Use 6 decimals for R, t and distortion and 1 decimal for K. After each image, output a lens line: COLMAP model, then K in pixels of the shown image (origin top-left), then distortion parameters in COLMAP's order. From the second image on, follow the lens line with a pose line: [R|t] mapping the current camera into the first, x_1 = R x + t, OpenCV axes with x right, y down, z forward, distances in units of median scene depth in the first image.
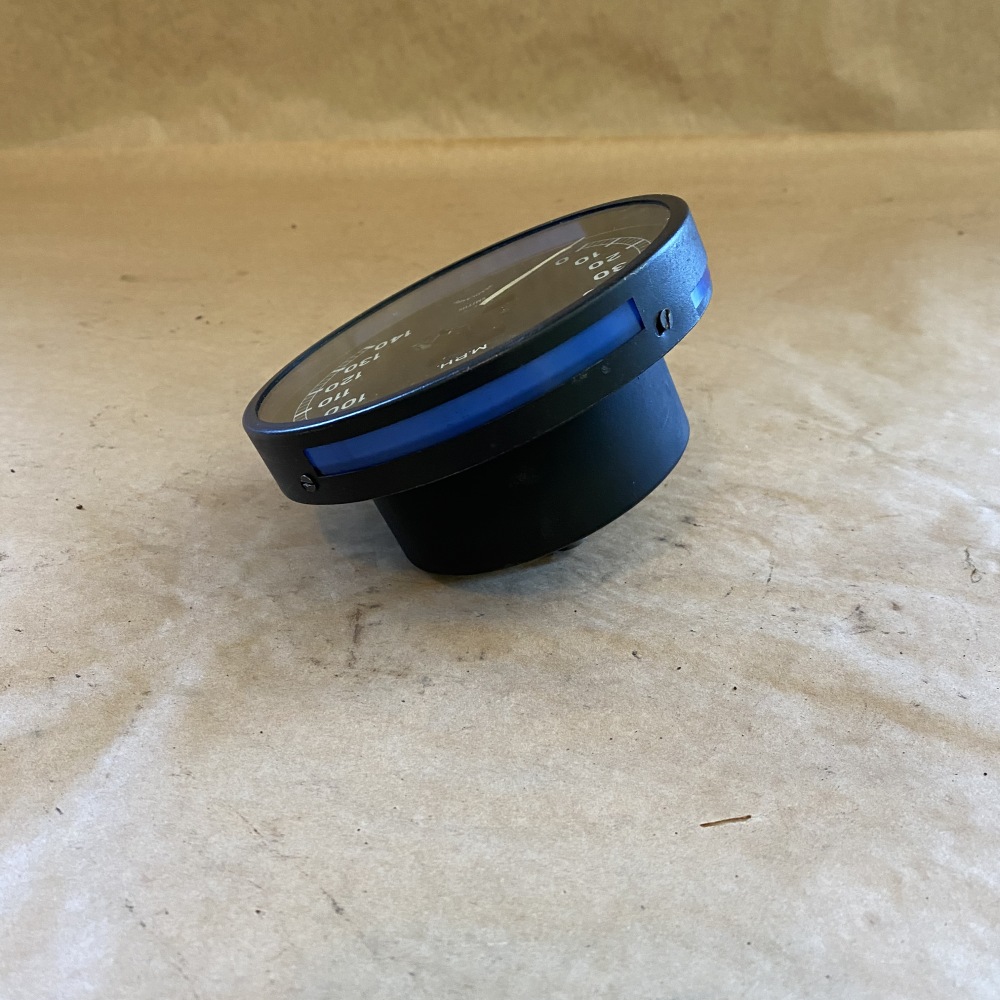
lens RADIAL K [[1072.8, 0, 500.0], [0, 1072.8, 500.0], [0, 0, 1]] dist [0.030507, 0.001004]
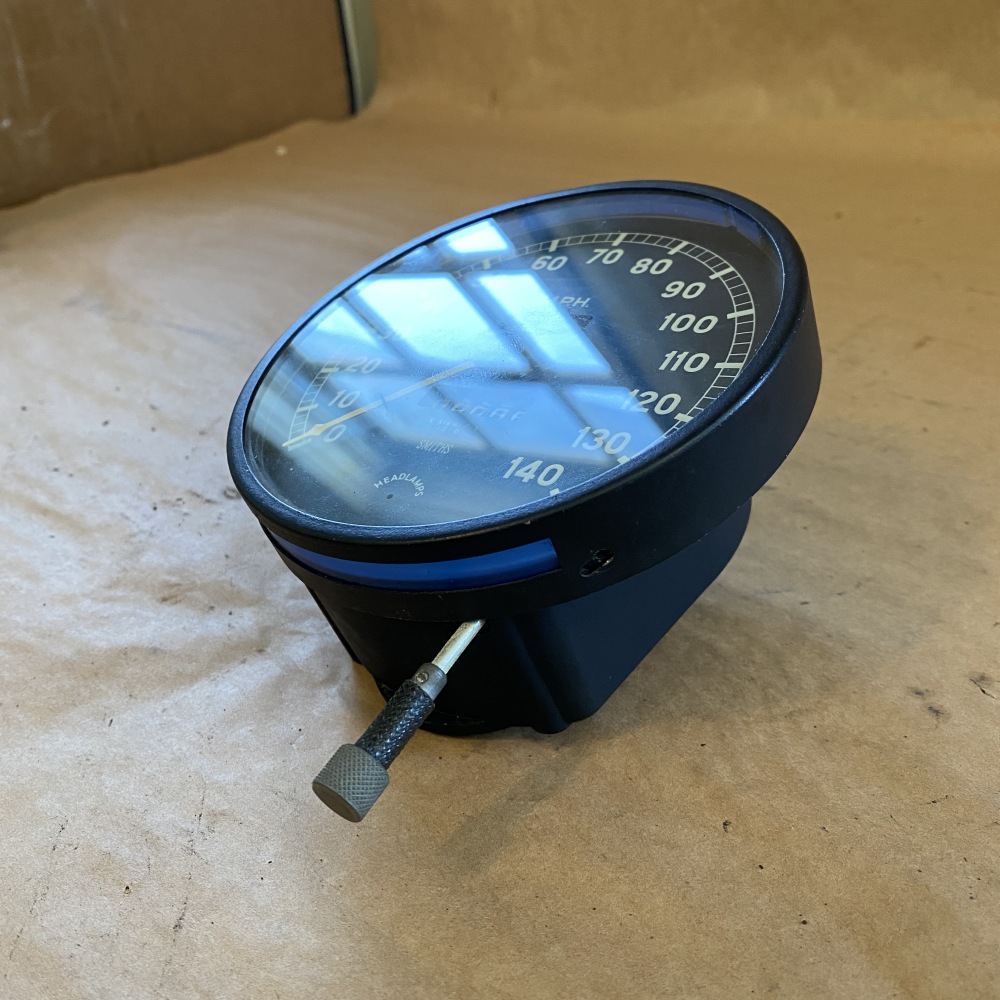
lens RADIAL K [[1089.2, 0, 500.0], [0, 1089.2, 500.0], [0, 0, 1]] dist [-0.015135, 0.007281]
pose [[0.759029, 0.265609, -0.594412, 0.172228], [-0.246805, 0.962239, 0.114816, -0.054985], [0.602463, 0.059555, 0.795922, 0.114892]]
